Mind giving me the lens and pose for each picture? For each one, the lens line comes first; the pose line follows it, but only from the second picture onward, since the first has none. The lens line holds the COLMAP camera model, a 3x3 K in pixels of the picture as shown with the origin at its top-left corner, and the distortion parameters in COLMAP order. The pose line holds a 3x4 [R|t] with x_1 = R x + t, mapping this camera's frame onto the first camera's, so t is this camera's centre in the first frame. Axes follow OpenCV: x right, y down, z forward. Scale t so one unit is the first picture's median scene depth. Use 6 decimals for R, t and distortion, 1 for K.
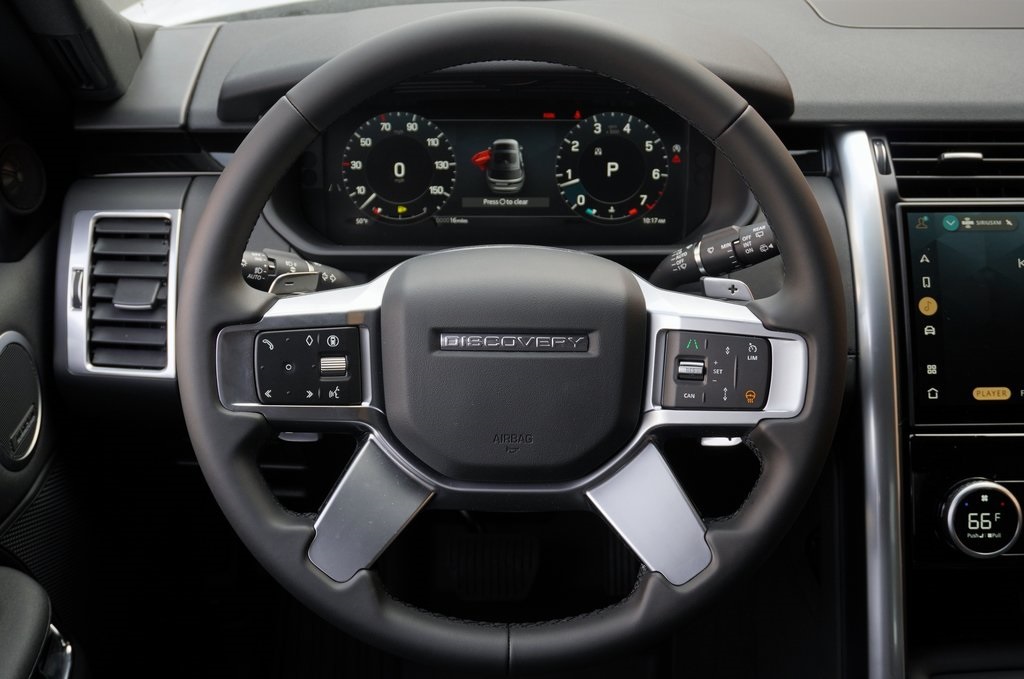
lens RADIAL K [[1200.2, 0, 513.2], [0, 1200.2, 349.0], [0, 0, 1]] dist [0.009338, 0.010901]
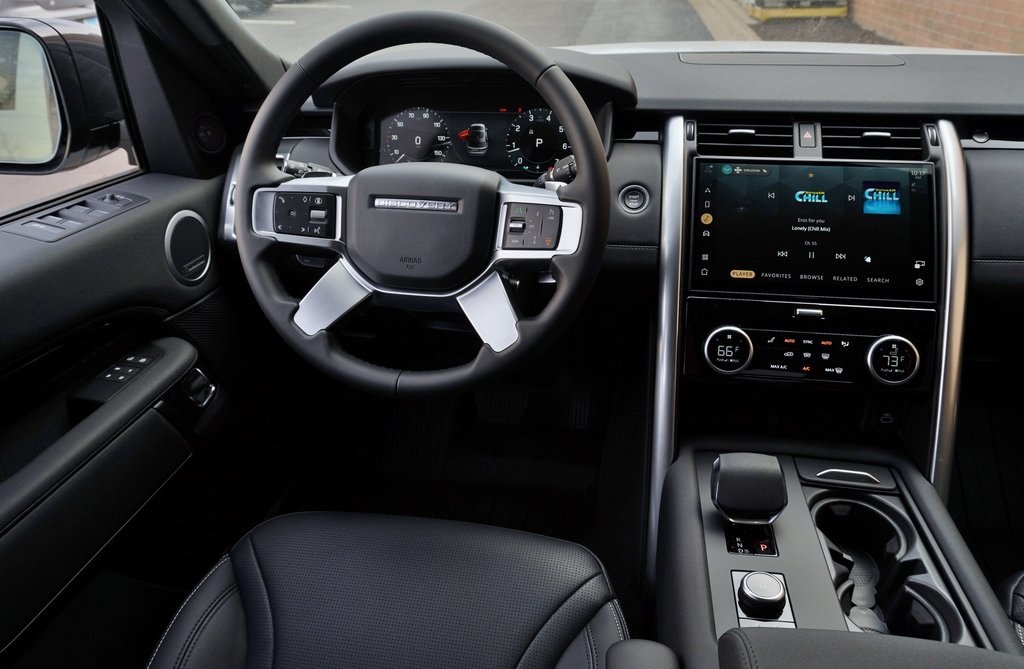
lens RADIAL K [[699.7, 0, 512.0], [0, 699.7, 334.5], [0, 0, 1]] dist [-0.044433, 0.040356]
pose [[0.980572, 0.068690, -0.183739, 0.322142], [-0.071851, 0.997359, -0.010594, 0.174952], [0.182526, 0.023590, 0.982918, 0.046190]]
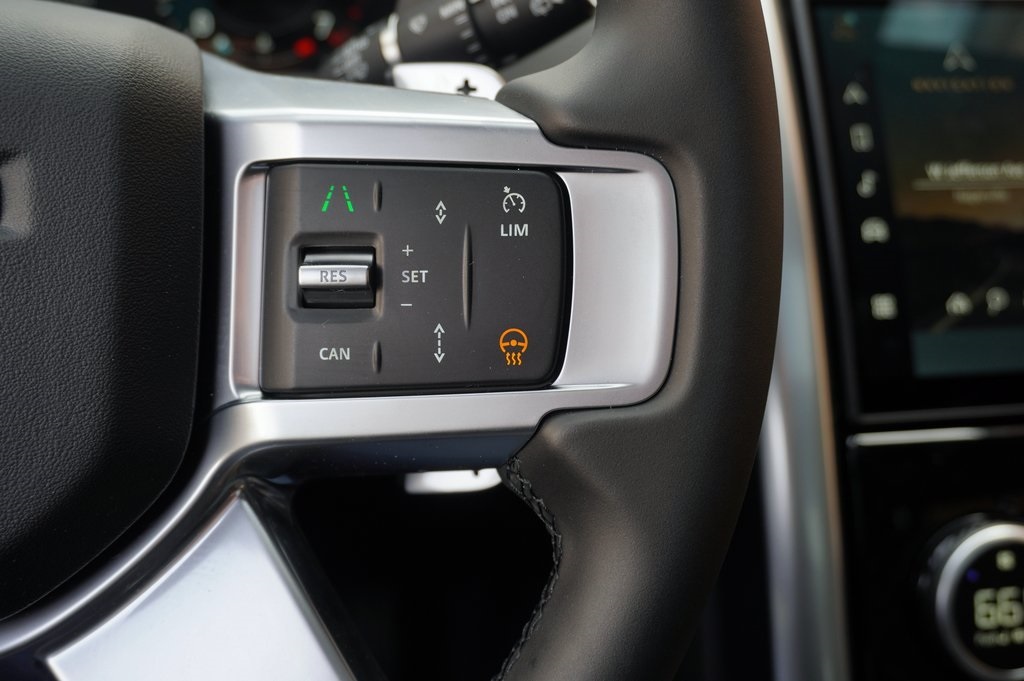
lens RADIAL K [[1099.9, 0, 512.0], [0, 1099.9, 340.5], [0, 0, 1]] dist [-0.003578, -0.001229]
pose [[0.986532, -0.036001, 0.159559, 0.143356], [0.041417, 0.998669, -0.030749, 0.045636], [-0.158239, 0.036943, 0.986709, 0.674653]]
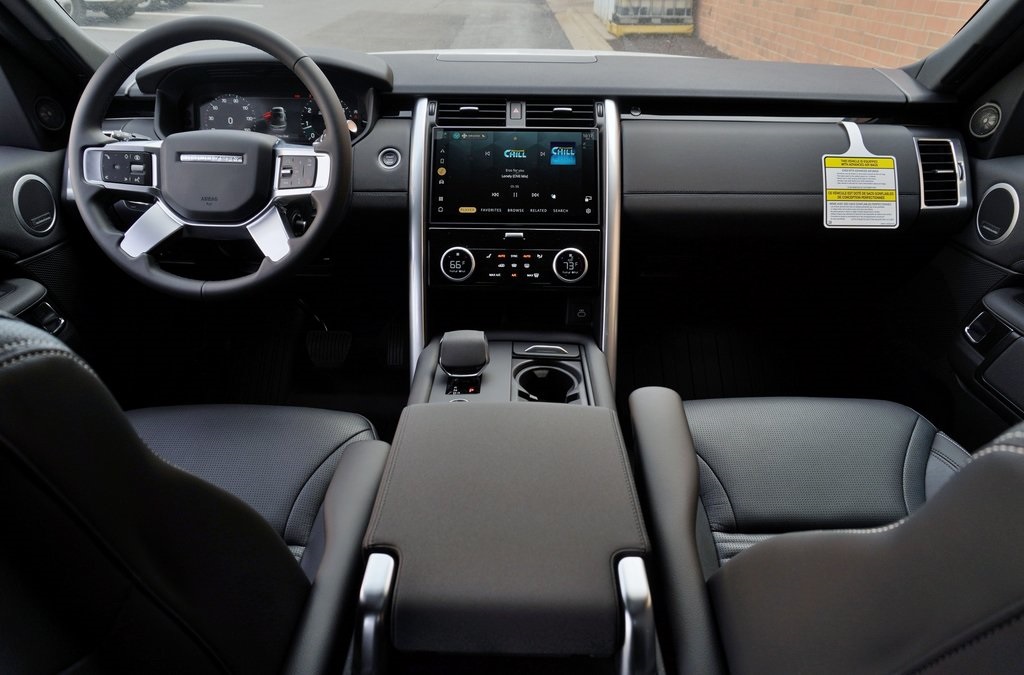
lens RADIAL K [[694.6, 0, 507.4], [0, 694.6, 337.0], [0, 0, 1]] dist [-0.039816, 0.041117]
pose [[0.998929, 0.020681, -0.041382, 0.621690], [-0.021874, 0.999352, -0.028577, 0.357813], [0.040765, 0.029451, 0.998735, -0.302584]]
